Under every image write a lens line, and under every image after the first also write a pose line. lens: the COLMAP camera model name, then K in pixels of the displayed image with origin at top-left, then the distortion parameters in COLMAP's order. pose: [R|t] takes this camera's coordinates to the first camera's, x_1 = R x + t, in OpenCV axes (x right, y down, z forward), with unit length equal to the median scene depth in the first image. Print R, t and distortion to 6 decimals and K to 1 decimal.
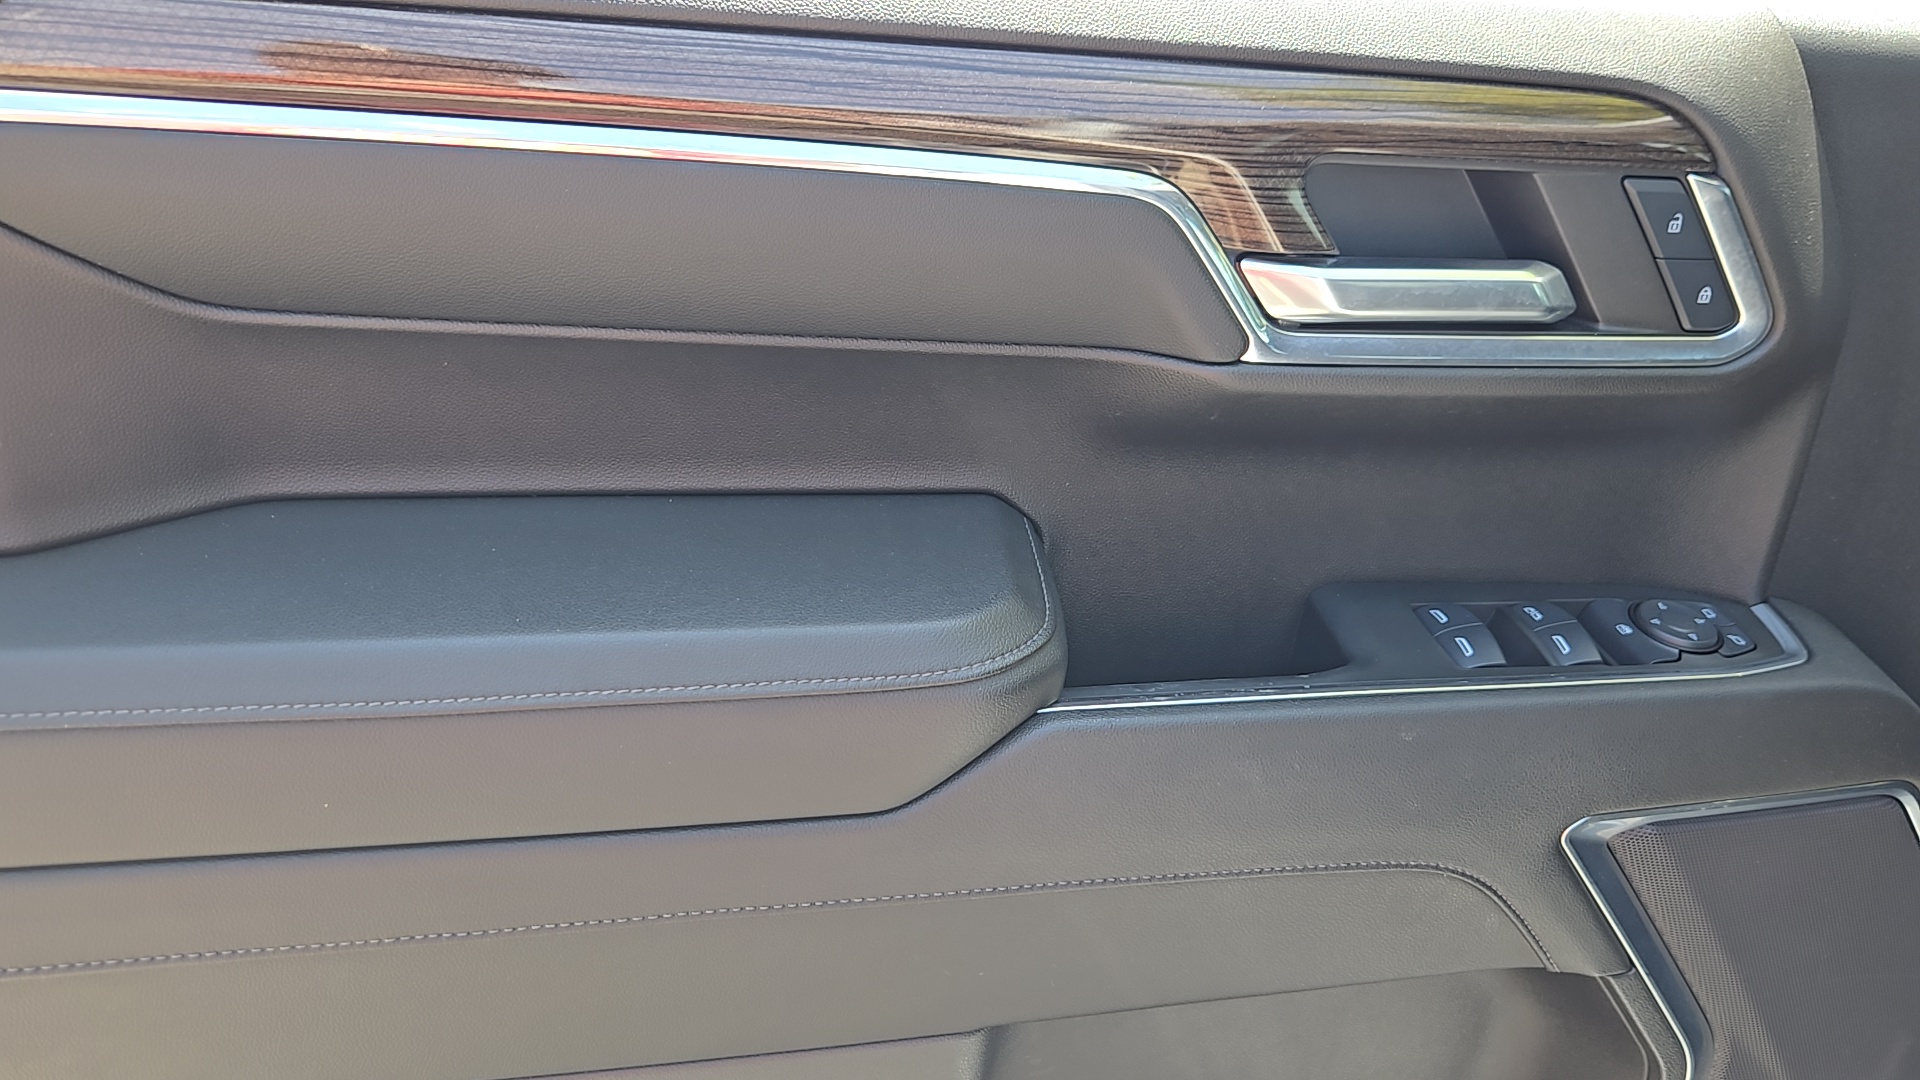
lens RADIAL K [[1607.6, 0, 959.7], [0, 1607.6, 546.4], [0, 0, 1]] dist [0.015883, -0.019249]
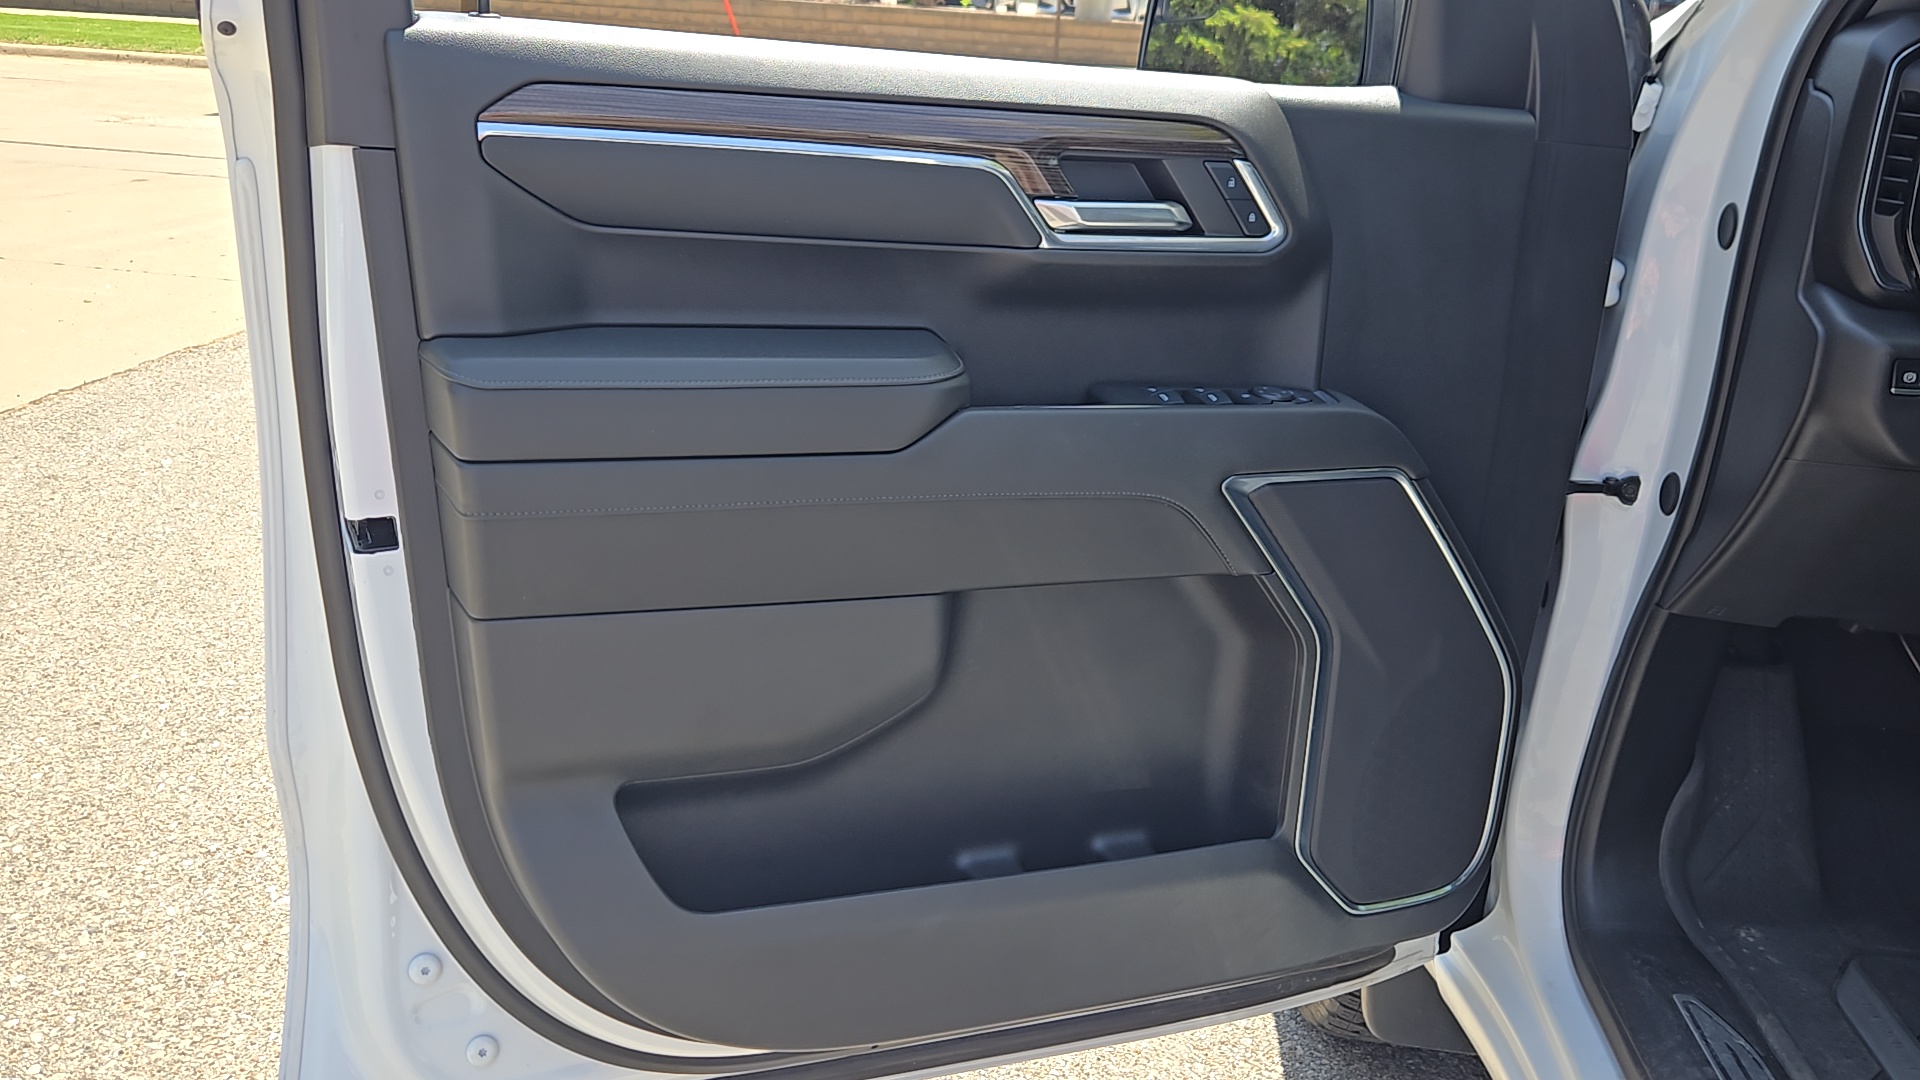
lens RADIAL K [[1607.6, 0, 956.8], [0, 1607.6, 547.2], [0, 0, 1]] dist [0.015883, -0.019249]
pose [[0.991524, -0.073860, 0.106884, -0.189327], [0.090524, 0.982866, -0.160563, 0.597923], [-0.093194, 0.168877, 0.981221, -1.007472]]
